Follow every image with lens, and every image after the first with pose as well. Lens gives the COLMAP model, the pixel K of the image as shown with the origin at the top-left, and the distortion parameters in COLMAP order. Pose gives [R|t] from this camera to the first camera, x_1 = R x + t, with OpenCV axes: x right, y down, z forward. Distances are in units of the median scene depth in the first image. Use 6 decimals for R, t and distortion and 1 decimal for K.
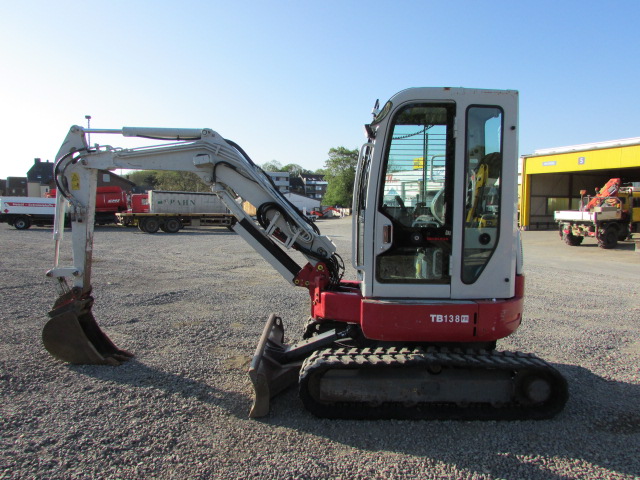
lens RADIAL K [[456.4, 0, 320.0], [0, 456.4, 240.0], [0, 0, 1]] dist [-0.038091, 0.006133]
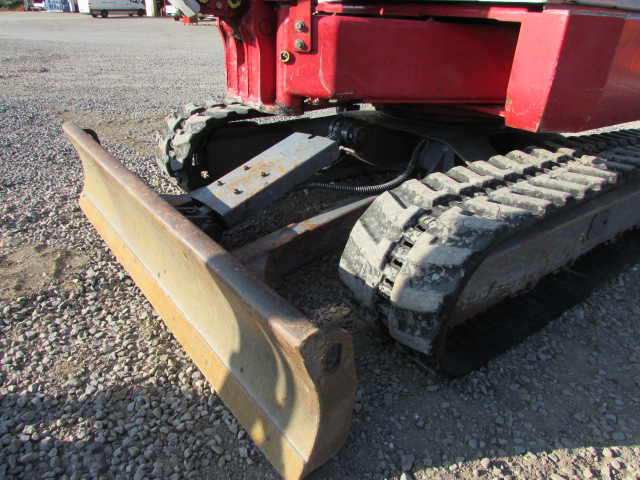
lens RADIAL K [[456.4, 0, 320.0], [0, 456.4, 240.0], [0, 0, 1]] dist [-0.038091, 0.006133]
pose [[0.795845, -0.249048, 0.551911, -0.034021], [0.012913, 0.918269, 0.395746, 0.021056], [-0.605363, -0.307826, 0.734016, 0.113798]]
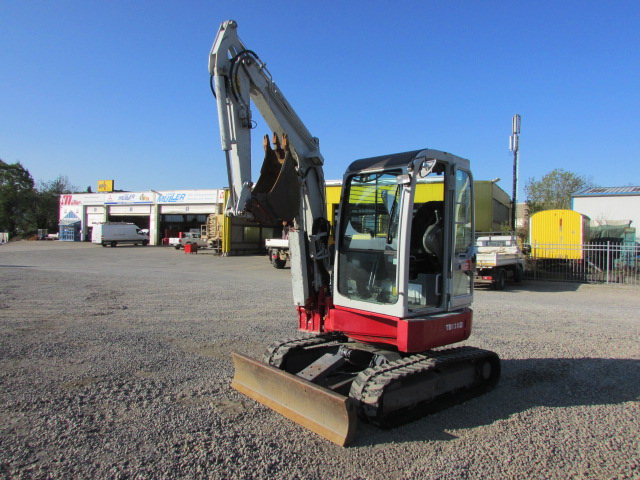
lens RADIAL K [[456.4, 0, 320.0], [0, 456.4, 240.0], [0, 0, 1]] dist [-0.038091, 0.006133]
pose [[0.766005, 0.006019, 0.642807, -0.115503], [0.030668, 0.998475, -0.045896, -0.003977], [-0.642103, 0.054870, 0.764652, 0.030370]]
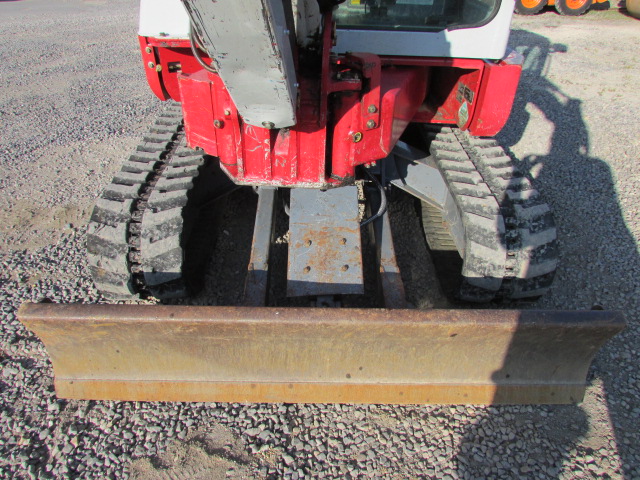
lens RADIAL K [[456.4, 0, 320.0], [0, 456.4, 240.0], [0, 0, 1]] dist [-0.038091, 0.006133]
pose [[0.008714, -0.585944, 0.810305, -0.056619], [0.056083, 0.809347, 0.584647, -0.001111], [-0.998388, 0.040350, 0.039914, 0.165480]]
